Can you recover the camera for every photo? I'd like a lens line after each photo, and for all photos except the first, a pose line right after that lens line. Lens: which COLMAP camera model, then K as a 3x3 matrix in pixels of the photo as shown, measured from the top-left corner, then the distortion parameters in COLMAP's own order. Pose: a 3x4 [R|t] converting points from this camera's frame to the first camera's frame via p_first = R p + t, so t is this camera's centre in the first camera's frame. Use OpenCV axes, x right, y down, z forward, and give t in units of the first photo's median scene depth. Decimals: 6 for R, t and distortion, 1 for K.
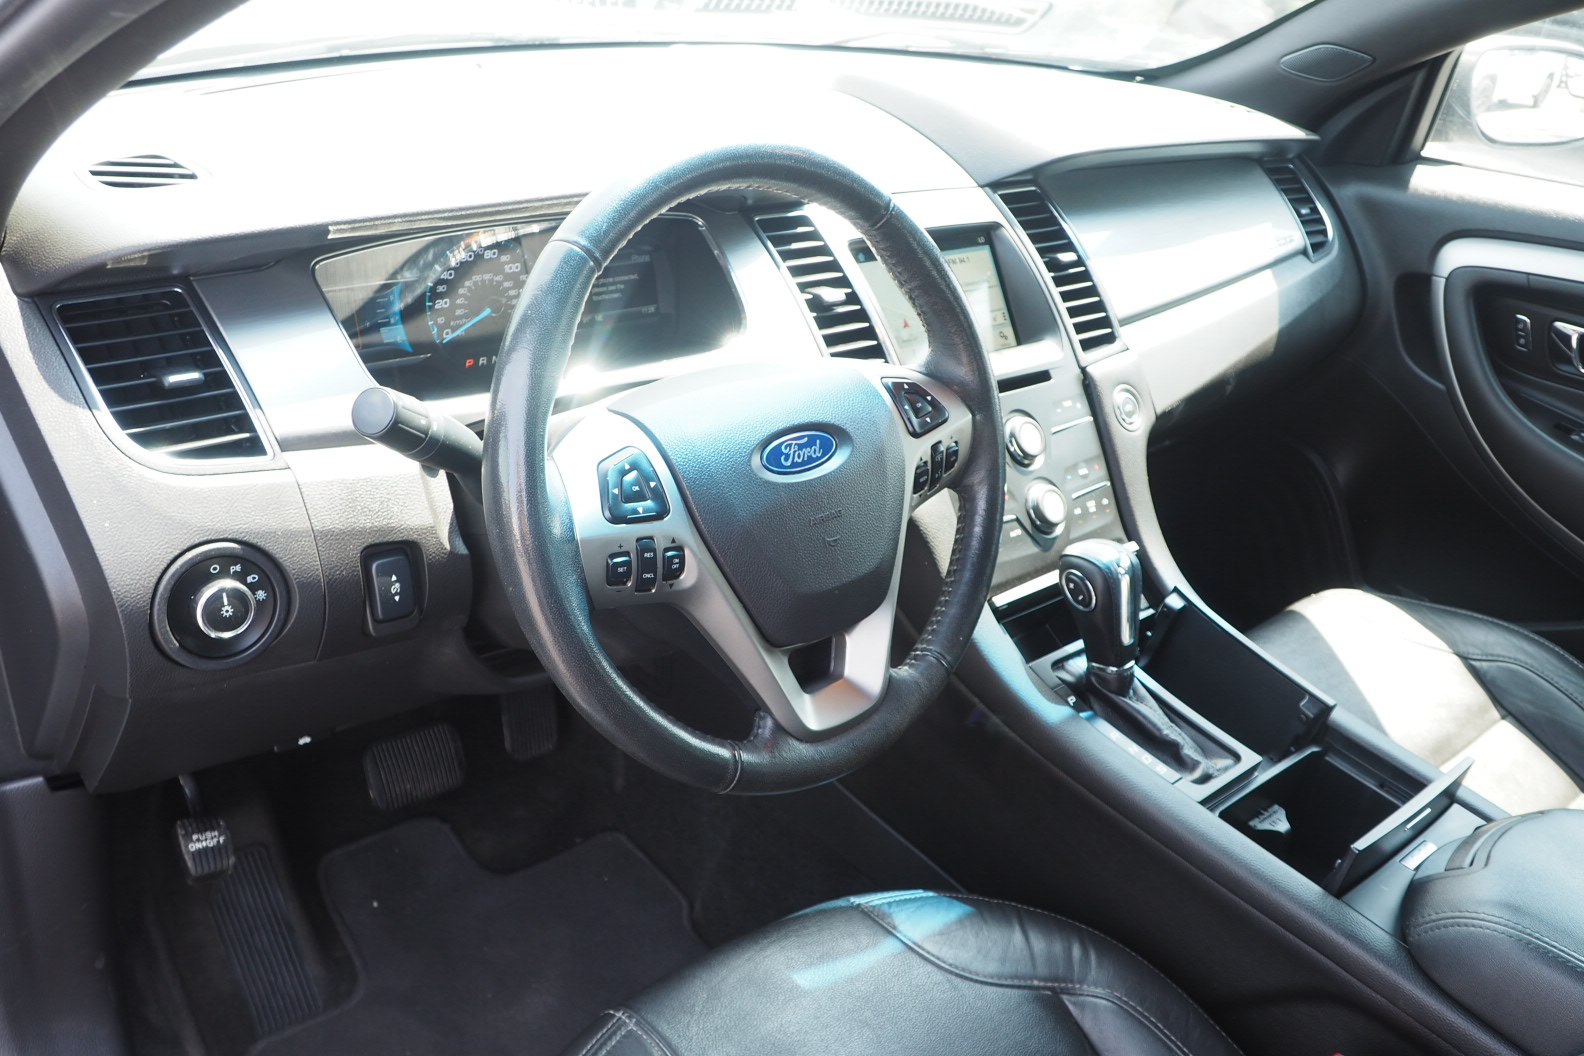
lens RADIAL K [[1395.3, 0, 800.1], [0, 1395.3, 523.7], [0, 0, 1]] dist [0.000039, -0.007958]
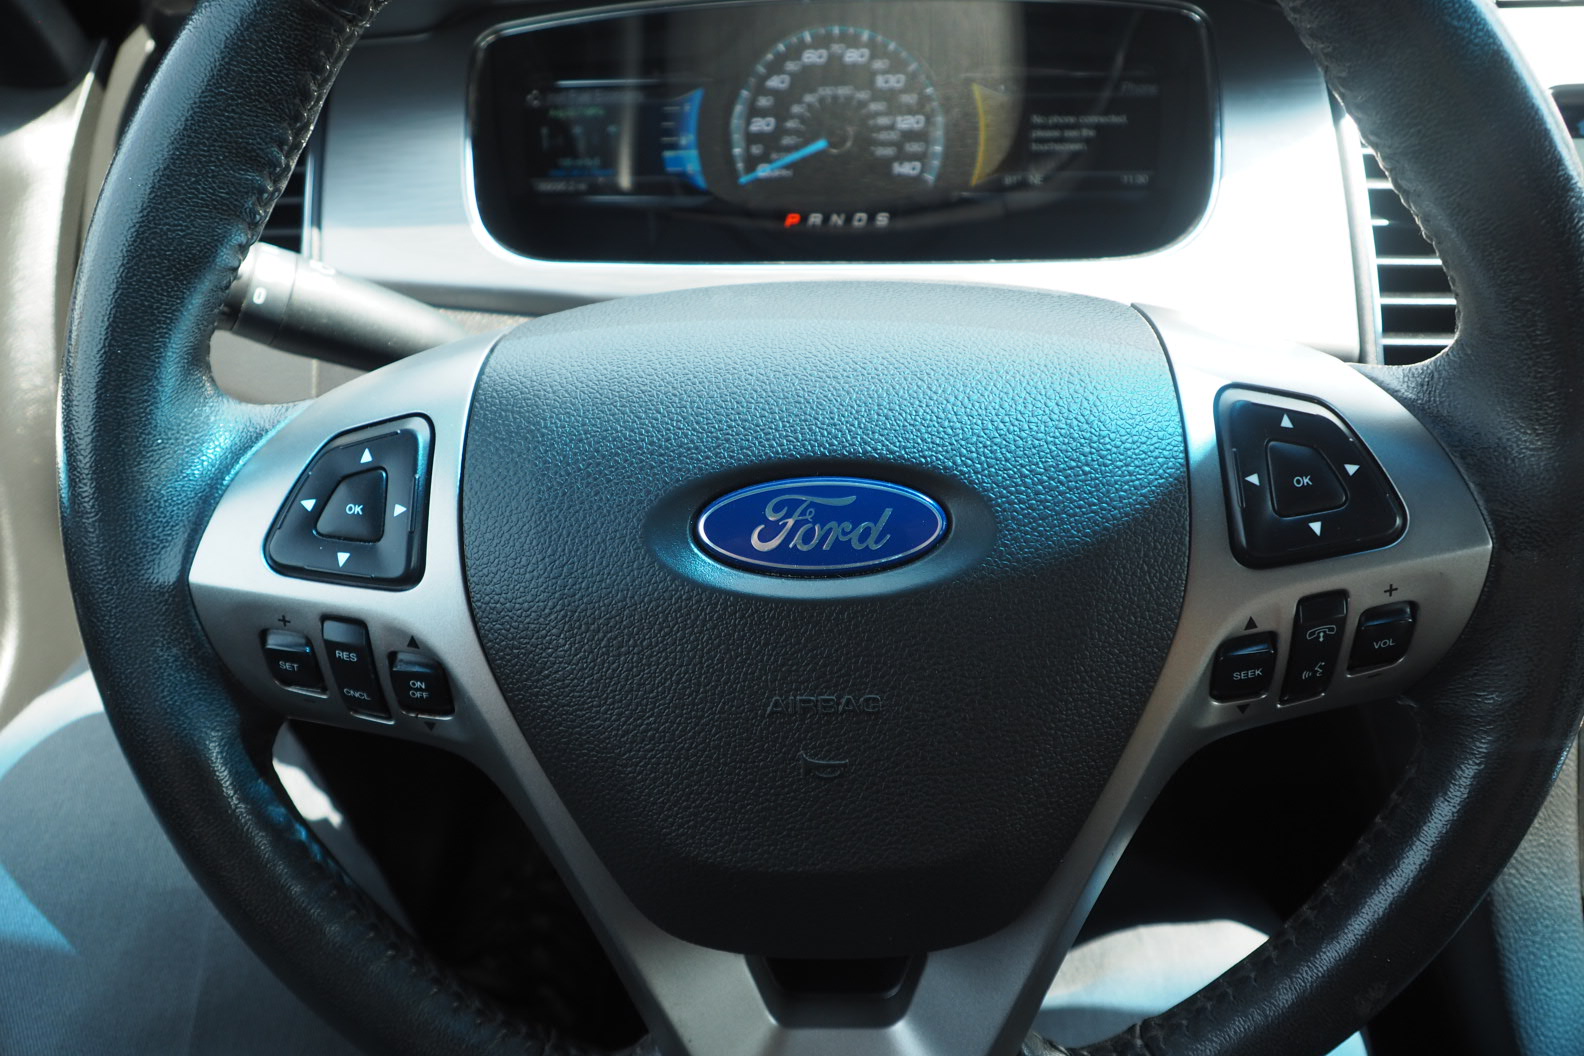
lens RADIAL K [[1154.8, 0, 779.5], [0, 1154.8, 519.6], [0, 0, 1]] dist [-0.038975, 0.005504]
pose [[0.708314, 0.300430, -0.638775, 0.151579], [-0.214055, 0.953717, 0.211197, -0.090659], [0.672660, -0.012861, 0.739840, 0.565950]]
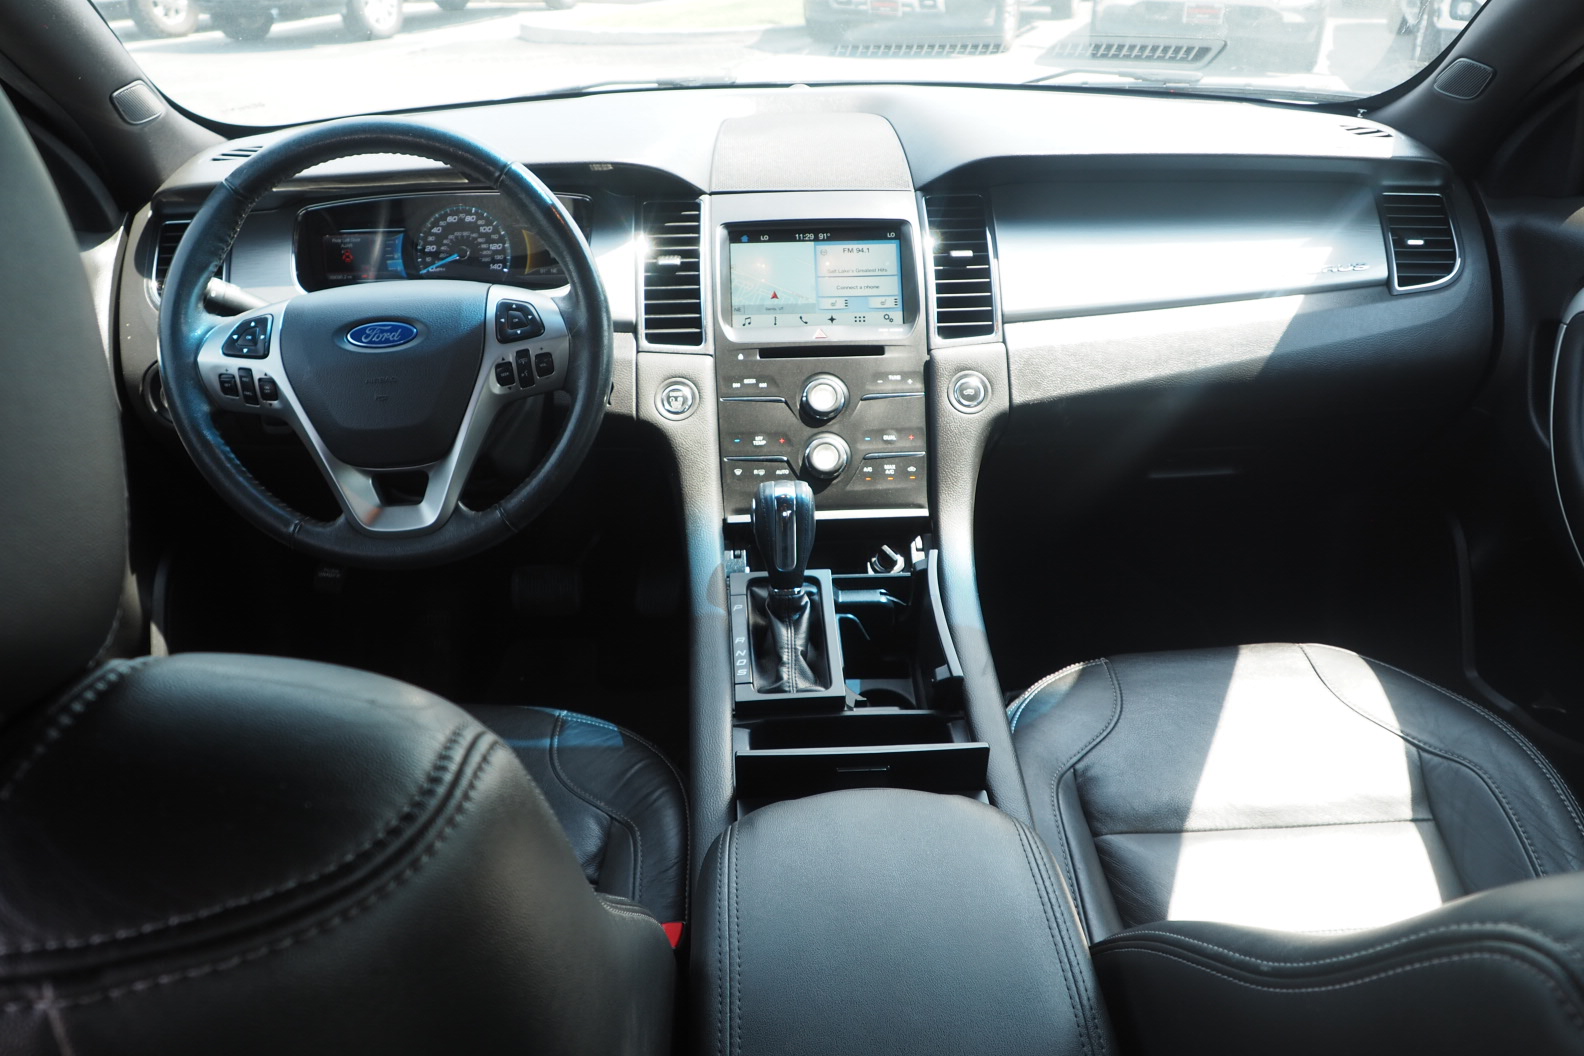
lens RADIAL K [[1200.3, 0, 781.9], [0, 1200.3, 529.8], [0, 0, 1]] dist [-0.016492, -0.004180]
pose [[0.774933, 0.180689, -0.605665, 0.839555], [-0.190371, 0.980492, 0.048938, 0.005271], [0.602692, 0.077377, 0.794214, 0.210243]]
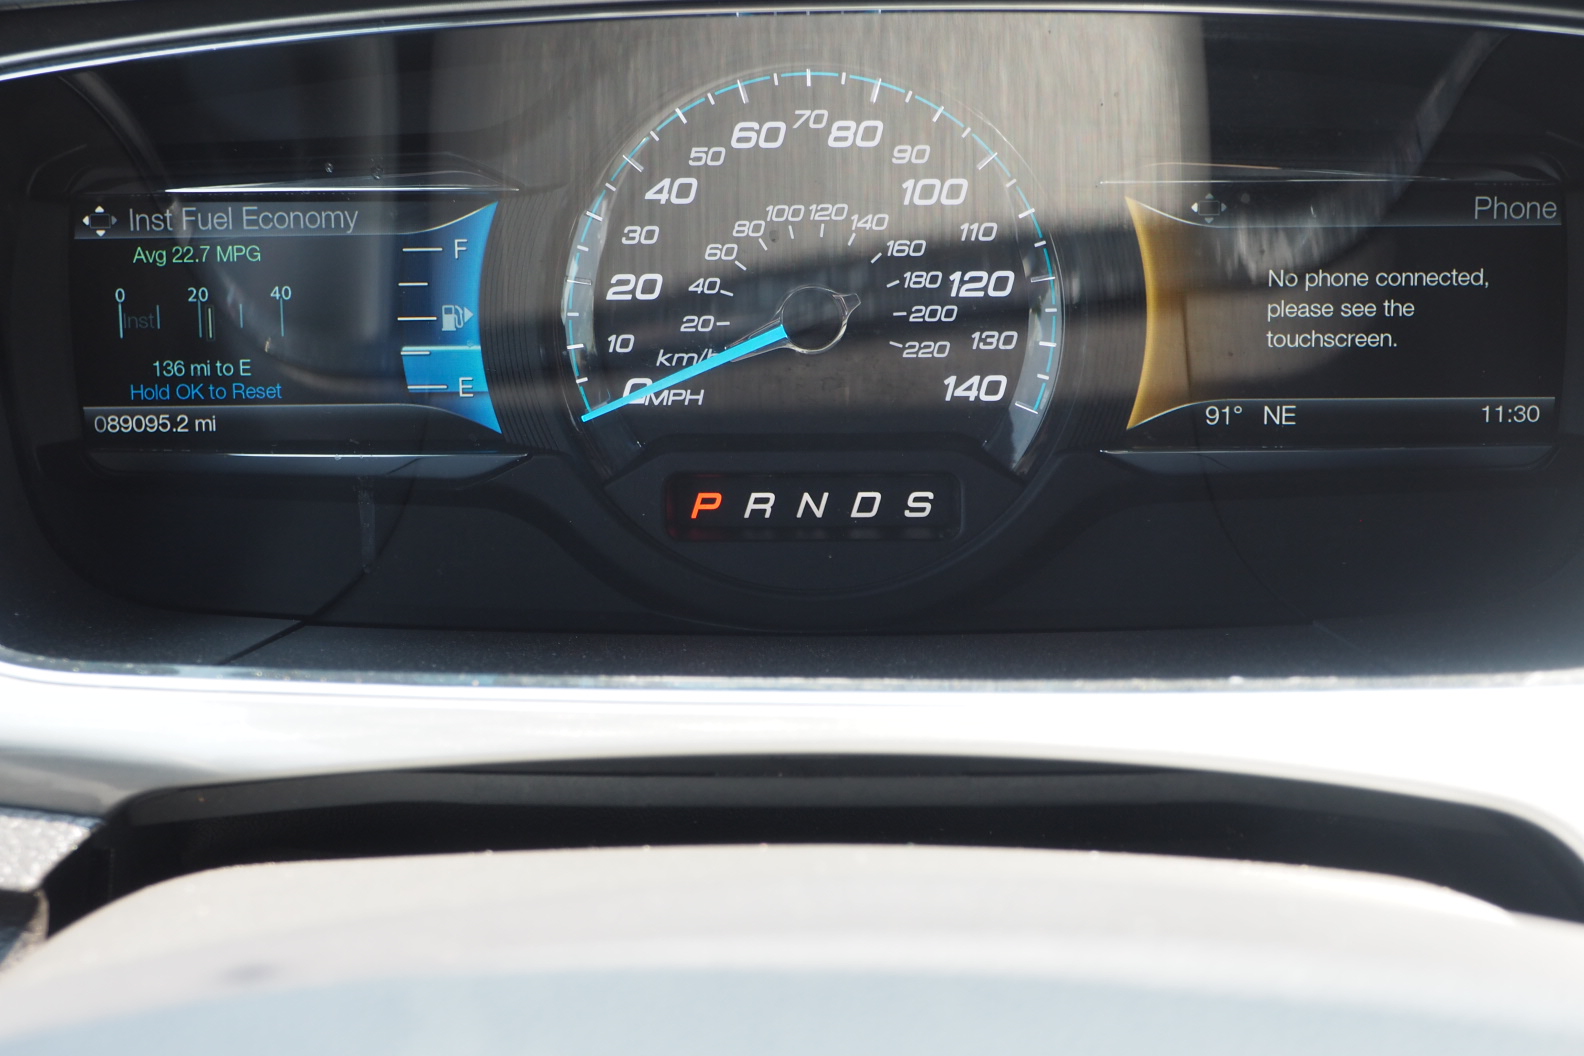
lens RADIAL K [[1892.4, 0, 805.4], [0, 1892.4, 532.6], [0, 0, 1]] dist [-0.013972, 0.000000]
pose [[0.720005, 0.180247, -0.670152, 0.035421], [-0.219545, 0.975244, 0.026429, -0.120438], [0.658325, 0.128099, 0.741754, 0.706338]]
